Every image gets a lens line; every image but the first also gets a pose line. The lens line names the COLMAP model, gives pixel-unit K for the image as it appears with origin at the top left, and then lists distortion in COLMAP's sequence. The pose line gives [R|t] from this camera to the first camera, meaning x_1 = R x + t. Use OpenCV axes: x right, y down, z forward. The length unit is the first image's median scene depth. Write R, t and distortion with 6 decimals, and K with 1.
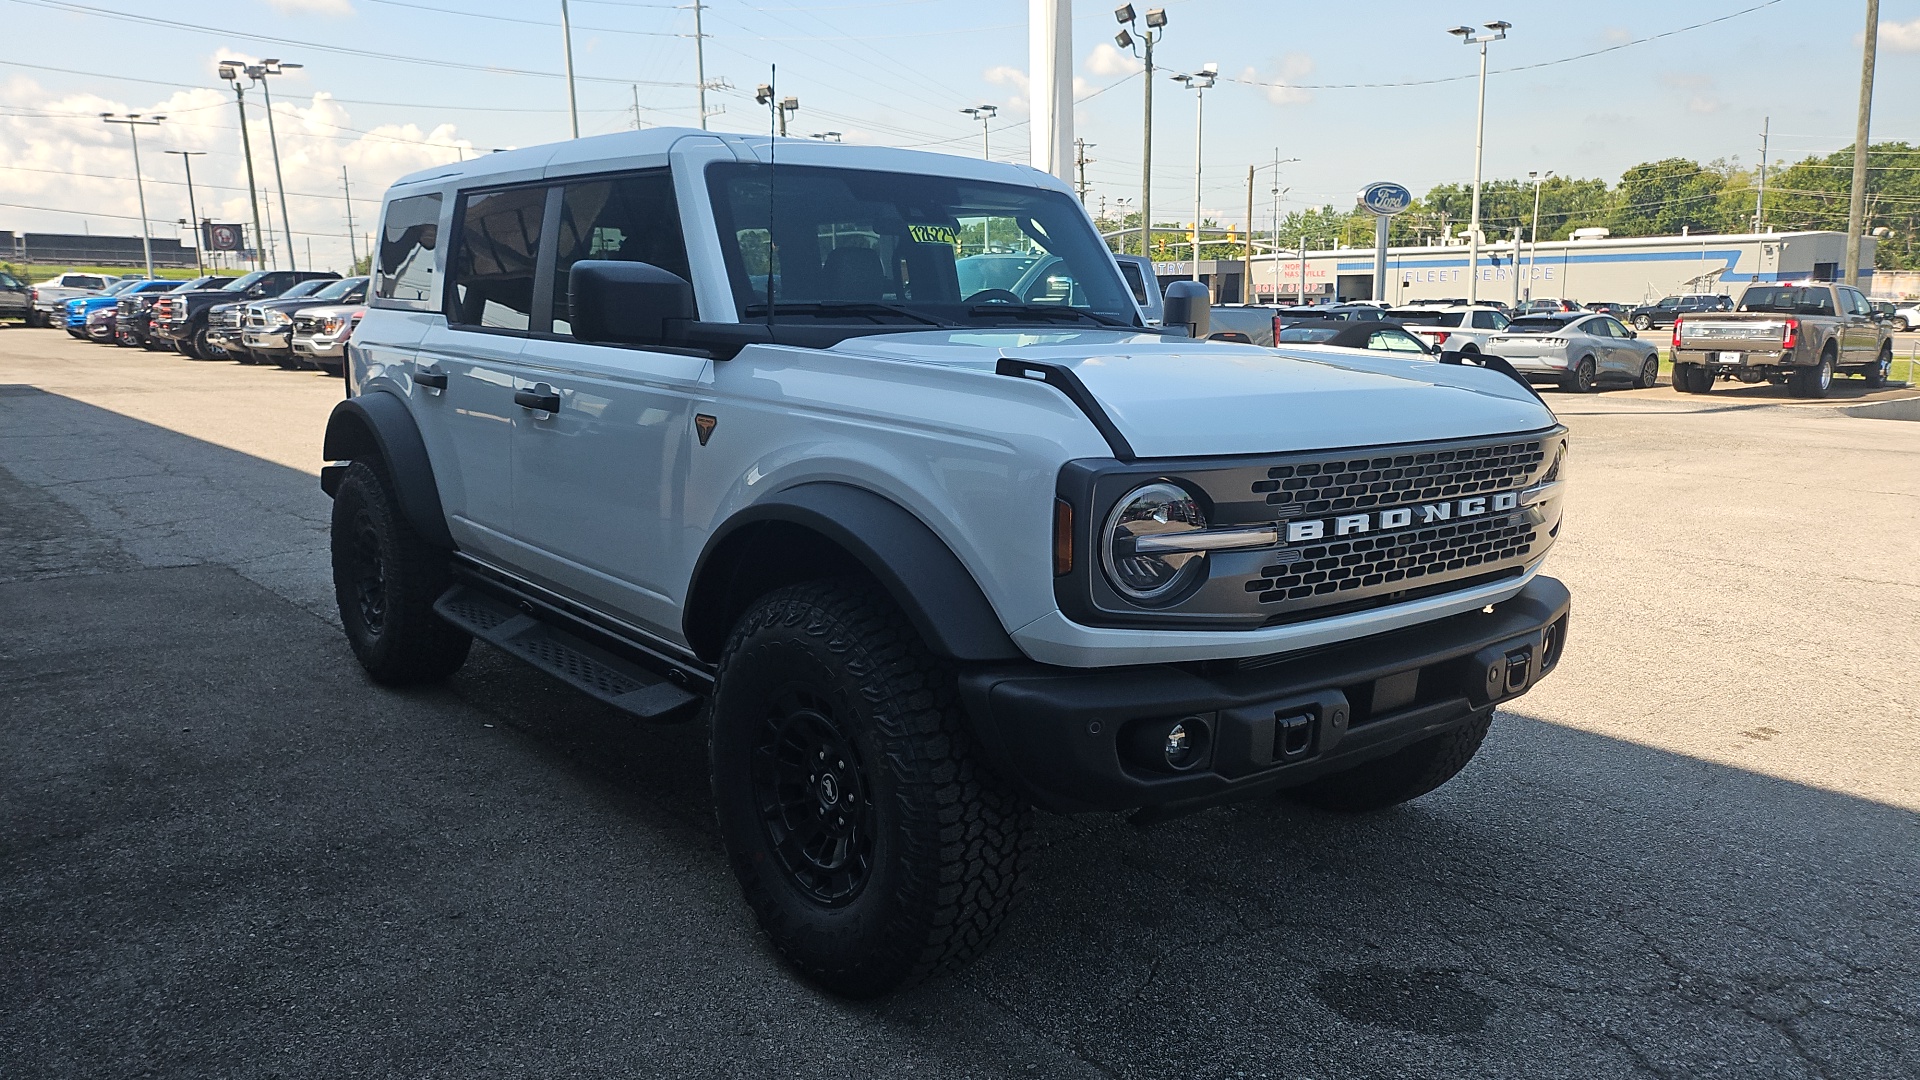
lens RADIAL K [[1351.1, 0, 957.8], [0, 1351.1, 566.8], [0, 0, 1]] dist [0.063095, -0.066002]
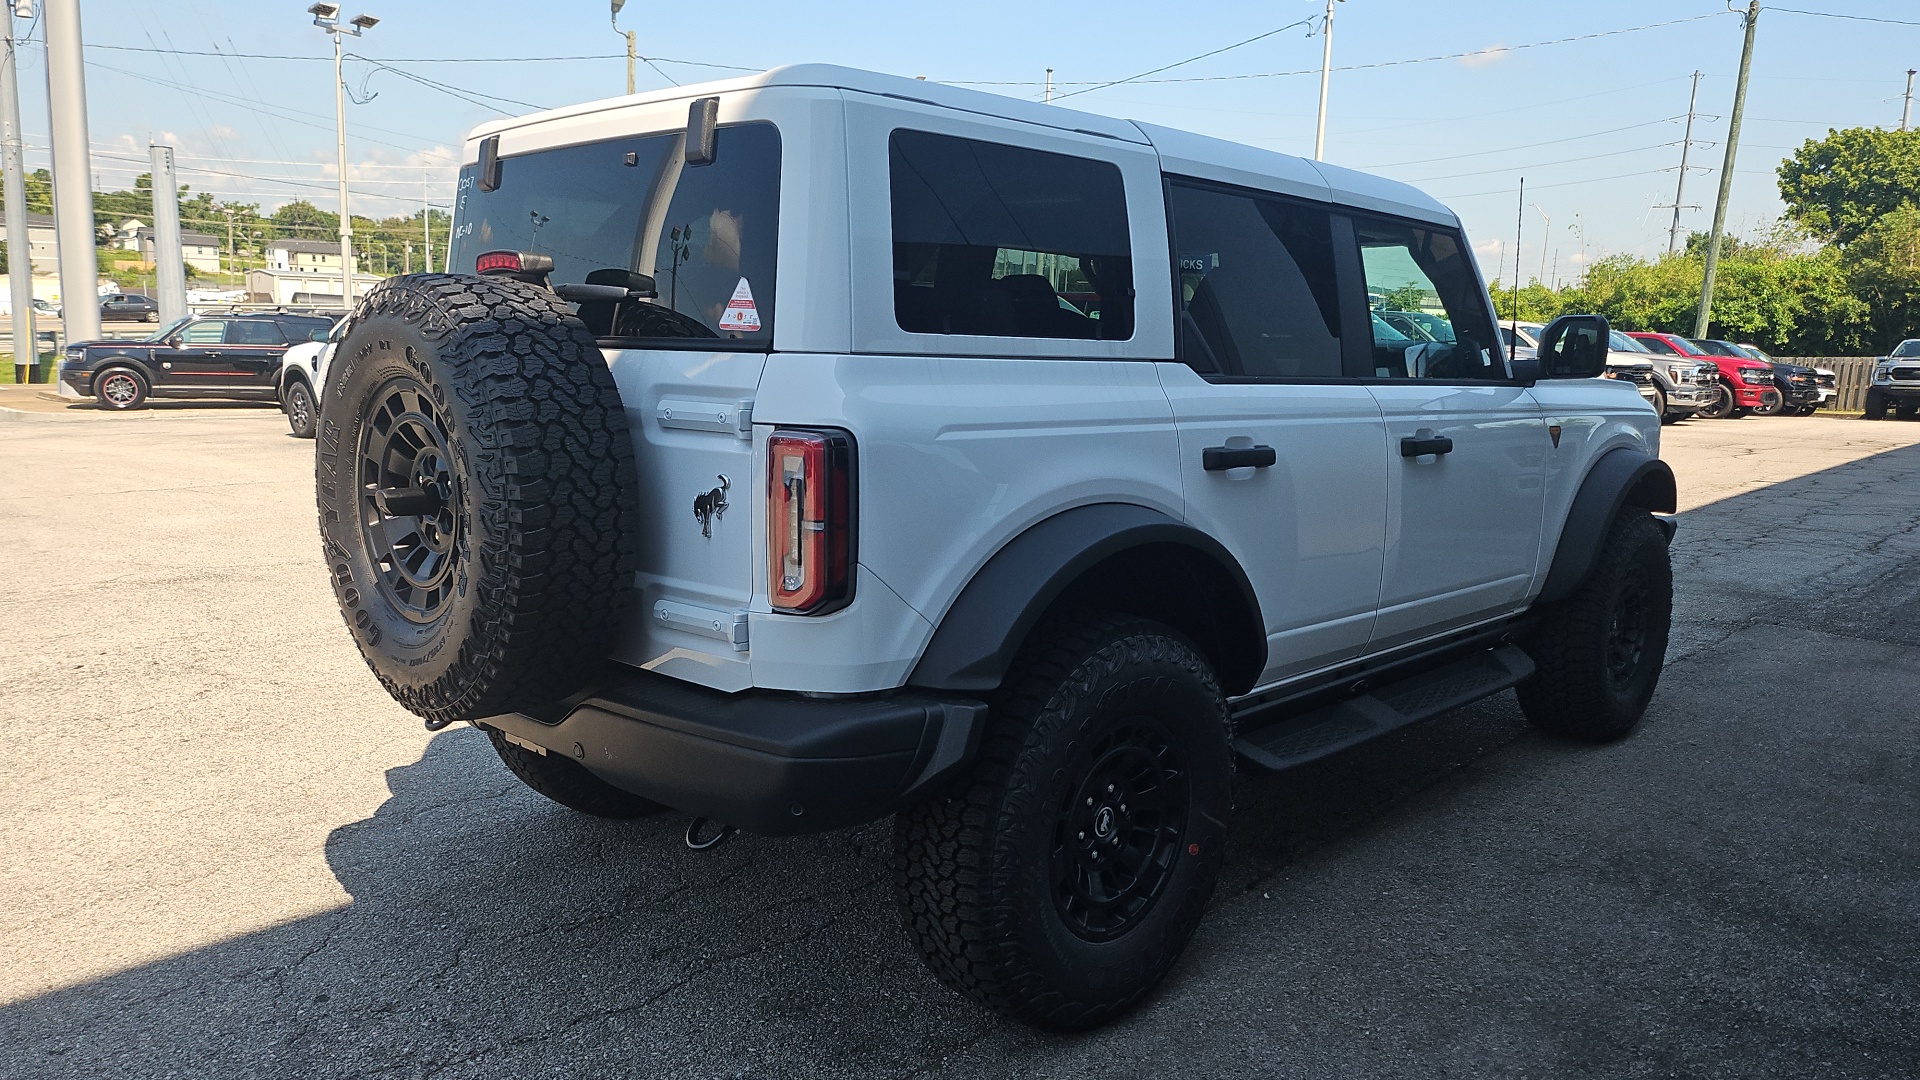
lens RADIAL K [[1351.1, 0, 985.7], [0, 1351.1, 545.6], [0, 0, 1]] dist [0.063095, -0.066002]
pose [[-0.129834, -0.164790, 0.977746, -1.641719], [0.165251, 0.968705, 0.185210, -0.381148], [-0.977668, 0.185620, -0.098539, 1.891546]]
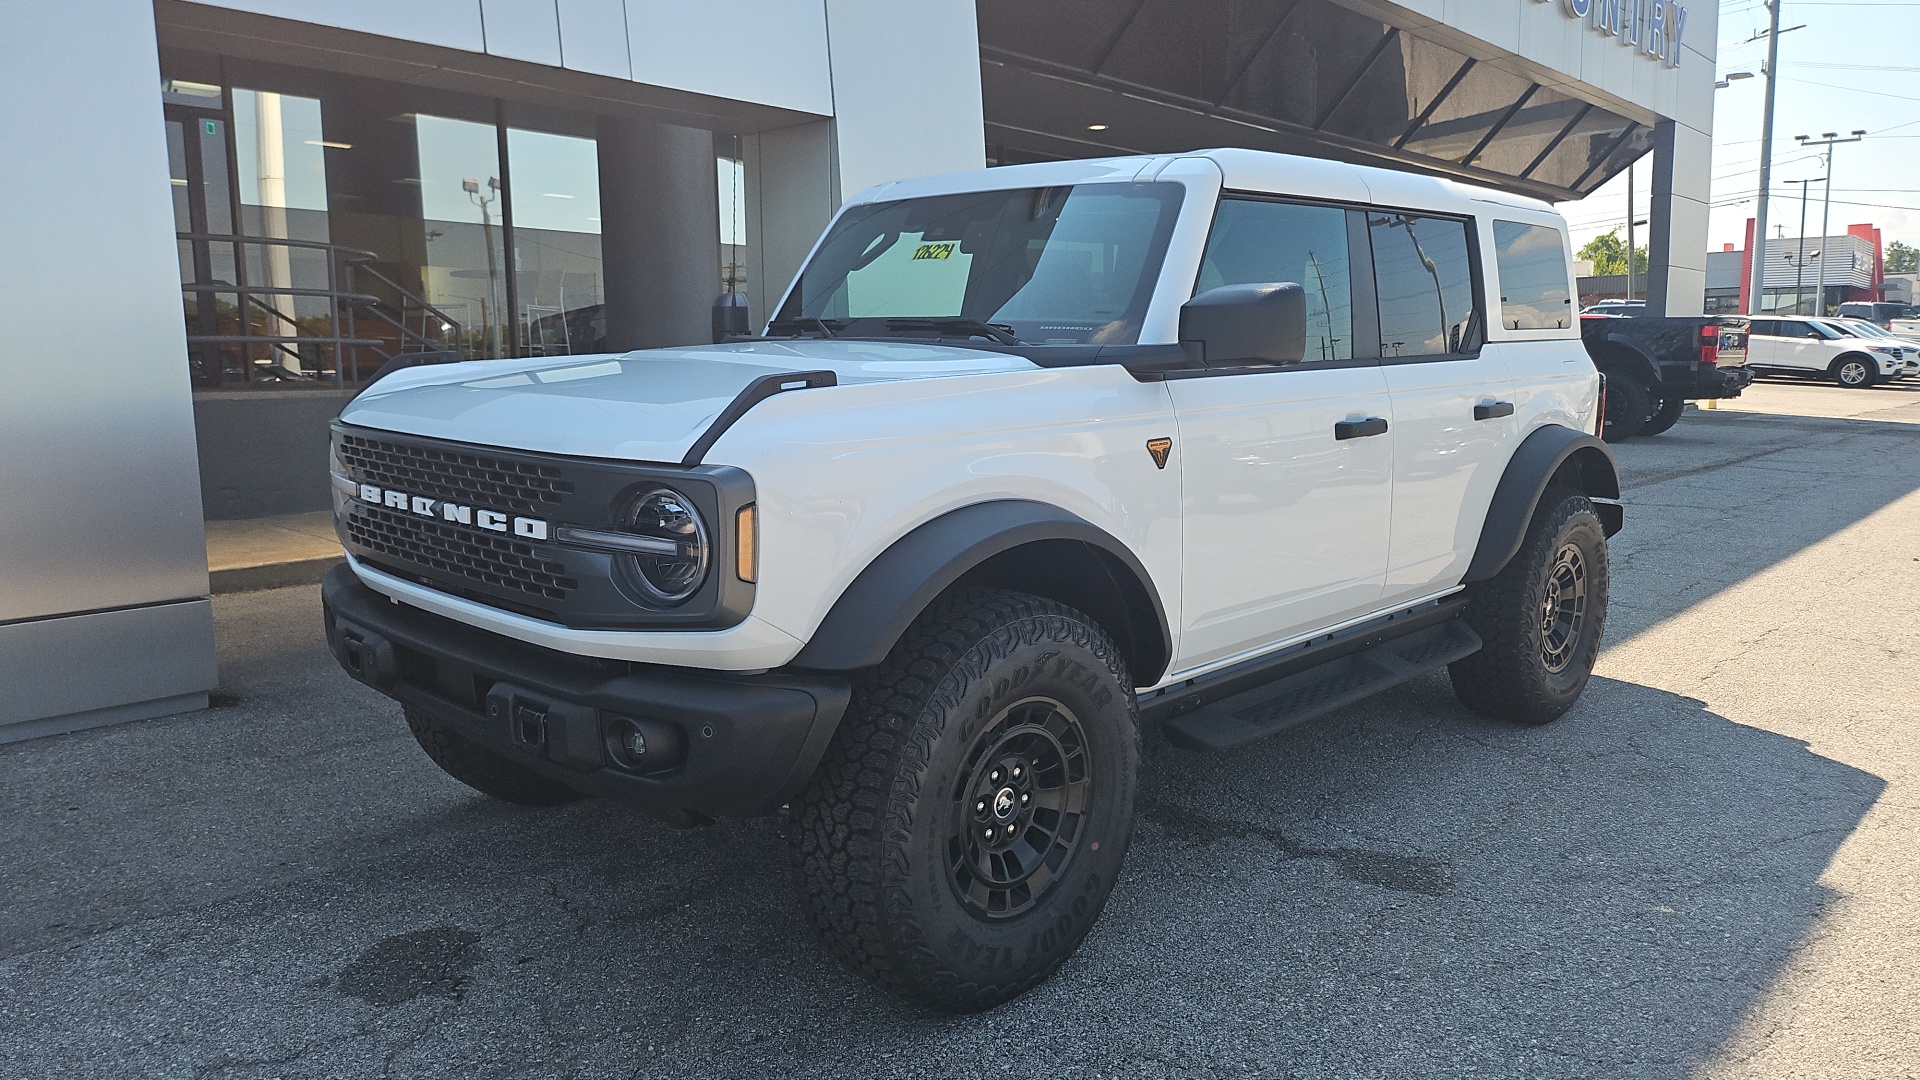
lens RADIAL K [[1351.1, 0, 938.5], [0, 1351.1, 551.7], [0, 0, 1]] dist [0.063095, -0.066002]
pose [[0.116943, 0.150358, -0.981691, 1.320273], [-0.194434, 0.972811, 0.125836, -0.198398], [0.973920, 0.176158, 0.142998, 1.152162]]
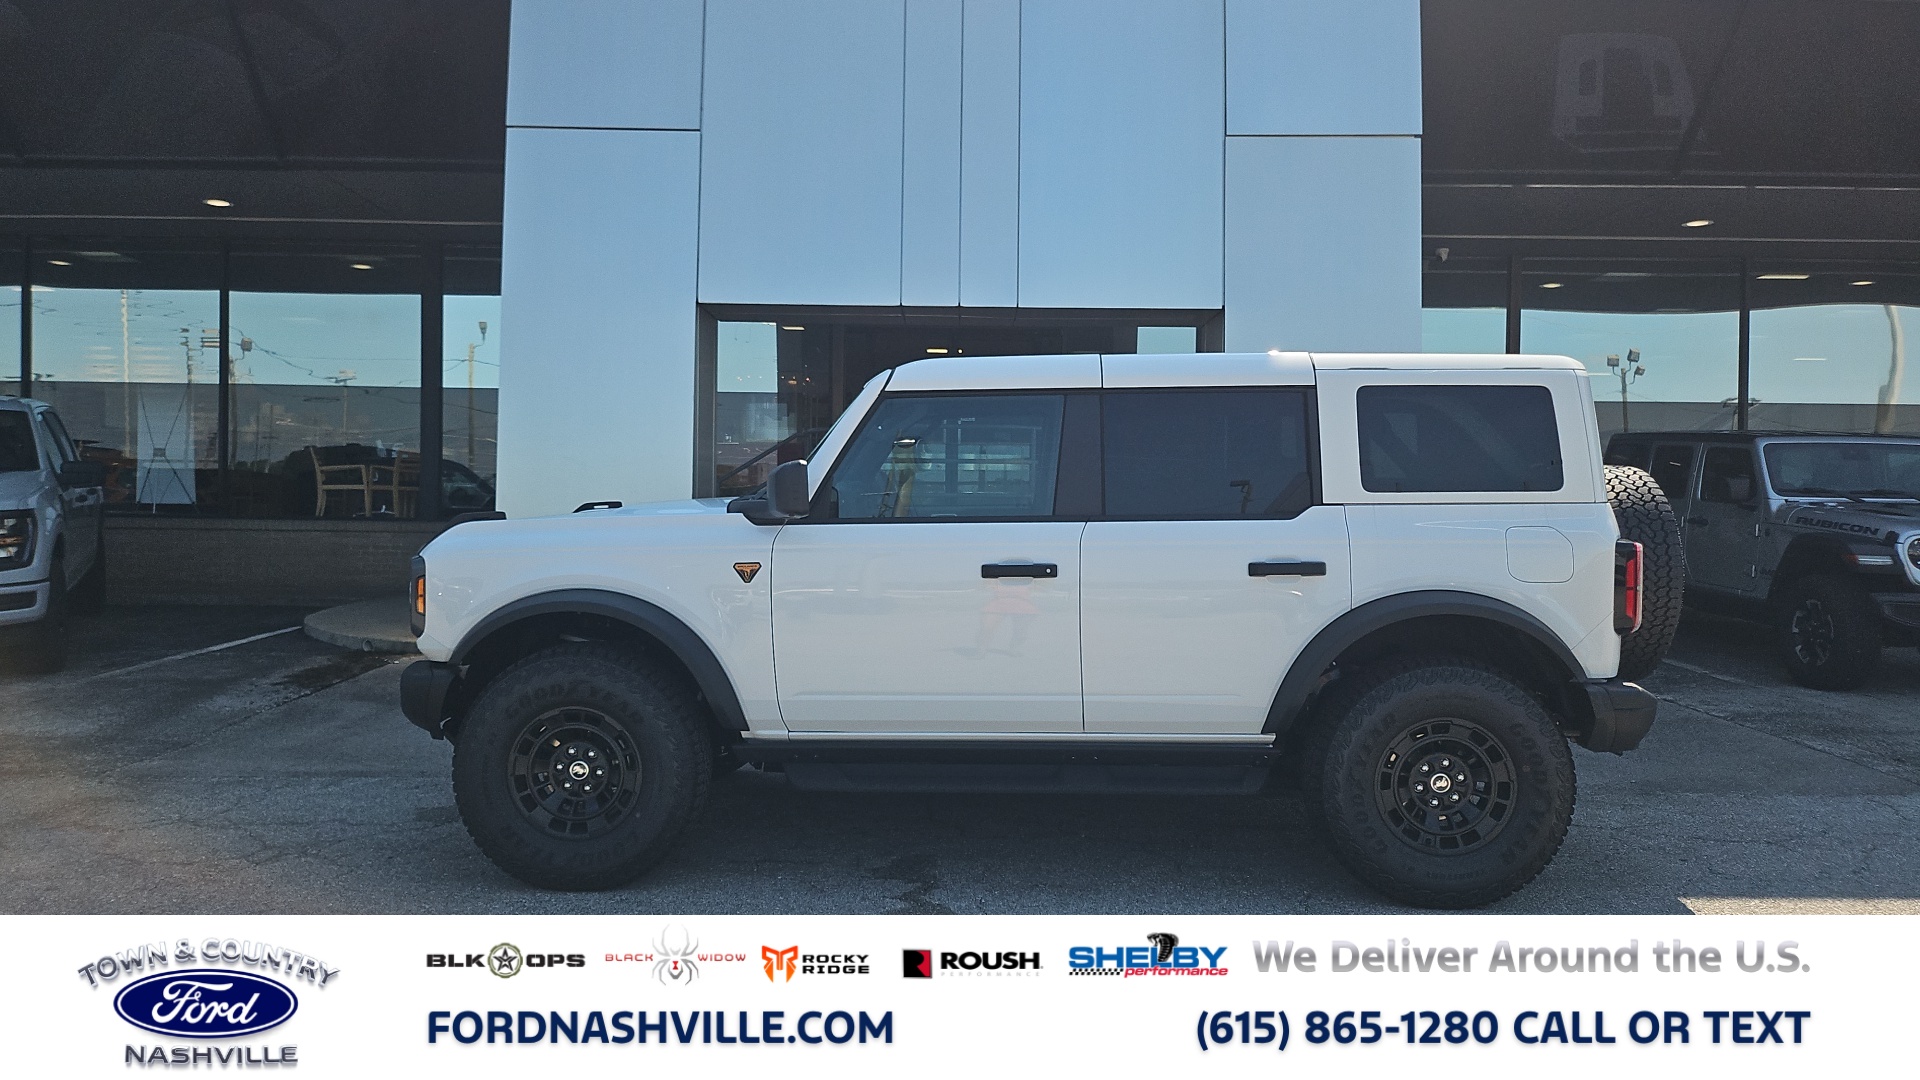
lens RADIAL K [[1351.1, 0, 949.6], [0, 1351.1, 540.5], [0, 0, 1]] dist [0.063095, -0.066002]
pose [[-0.658883, 0.022229, -0.751917, 1.326368], [-0.154342, 0.974303, 0.164048, -0.514569], [0.736242, 0.224141, -0.638521, 2.672740]]
